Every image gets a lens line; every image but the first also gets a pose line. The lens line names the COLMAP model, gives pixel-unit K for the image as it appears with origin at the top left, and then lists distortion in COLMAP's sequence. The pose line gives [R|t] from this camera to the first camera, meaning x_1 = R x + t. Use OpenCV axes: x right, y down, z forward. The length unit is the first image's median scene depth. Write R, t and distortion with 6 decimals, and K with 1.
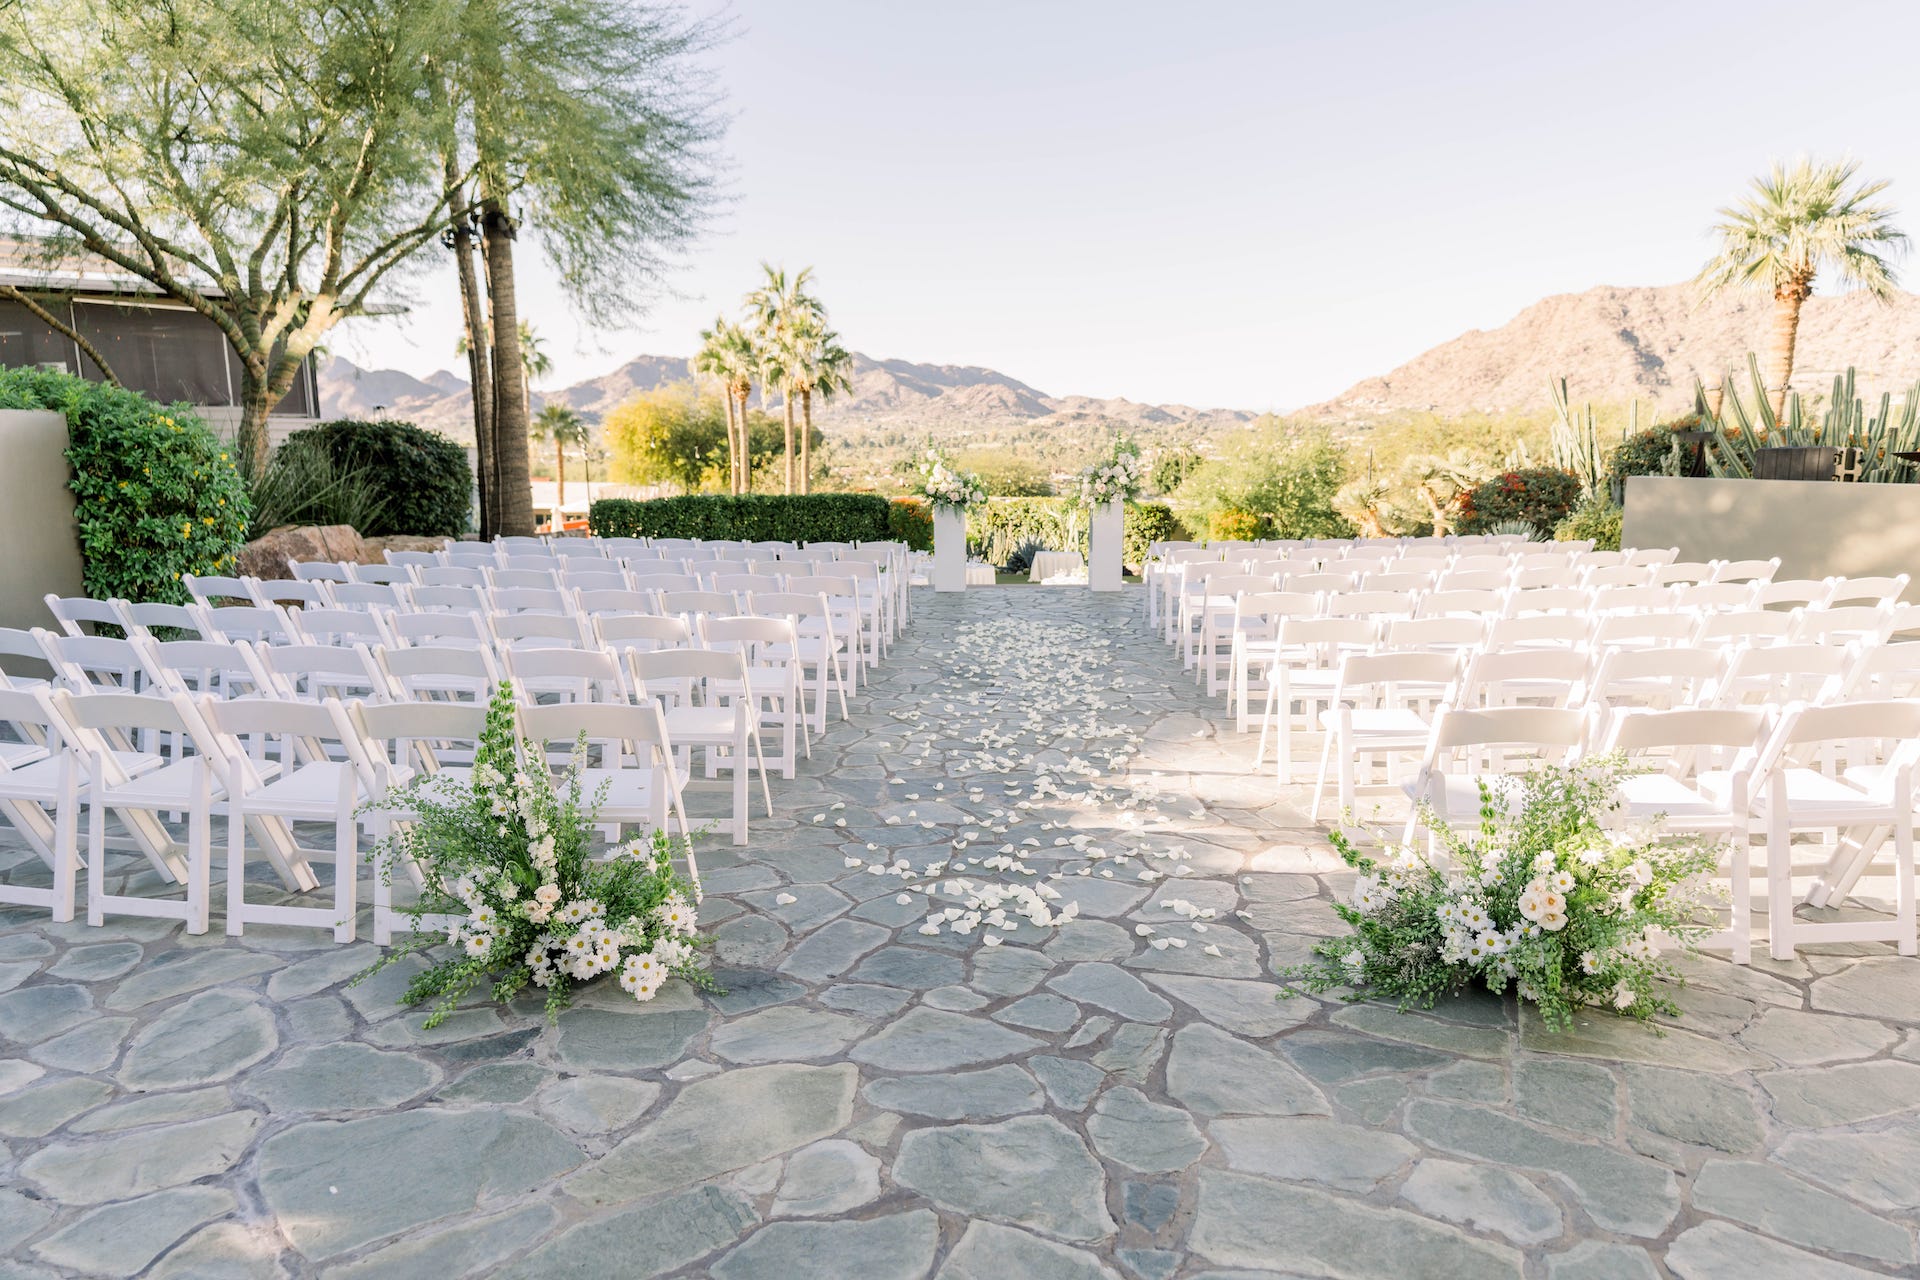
lens RADIAL K [[1188.1, 0, 960.0], [0, 1188.1, 640.0], [0, 0, 1]] dist [-0.002365, 0.001981]
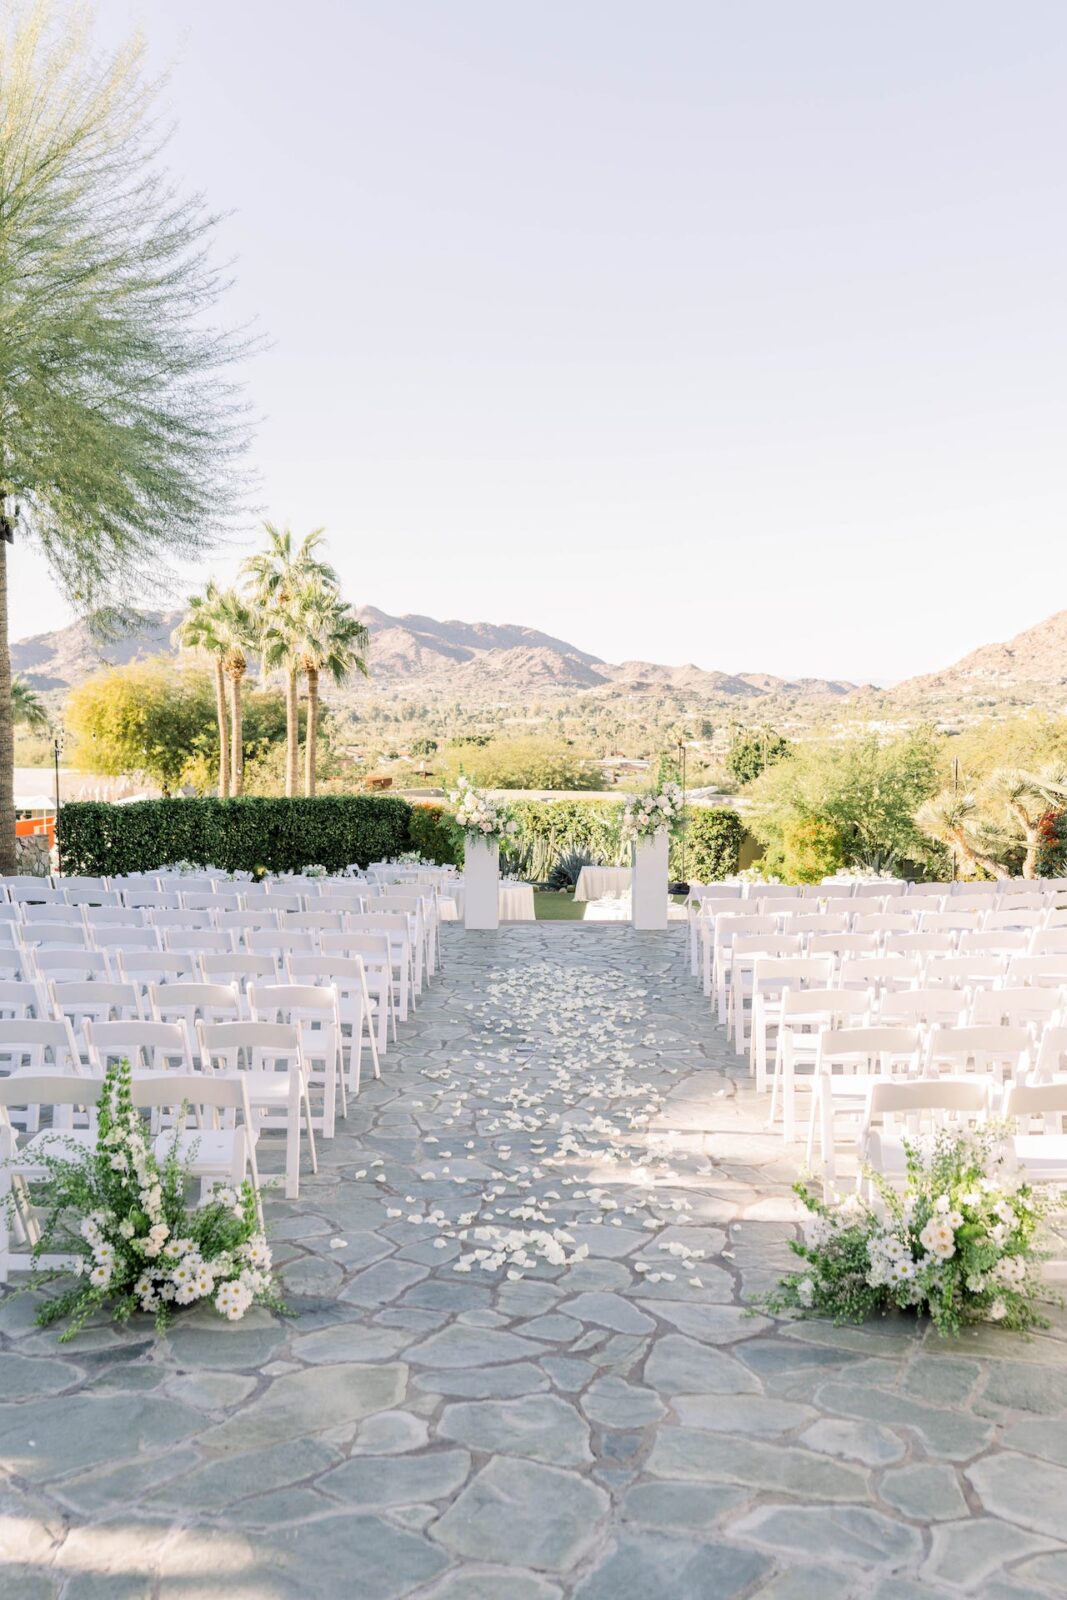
lens RADIAL K [[1488.9, 0, 533.5], [0, 1488.9, 800.0], [0, 0, 1]] dist [0.020306, -0.013530]
pose [[0.999640, 0.005376, 0.026281, 0.002937], [-0.002577, 0.994427, -0.105400, -0.049295], [-0.026701, 0.105295, 0.994083, -0.410844]]
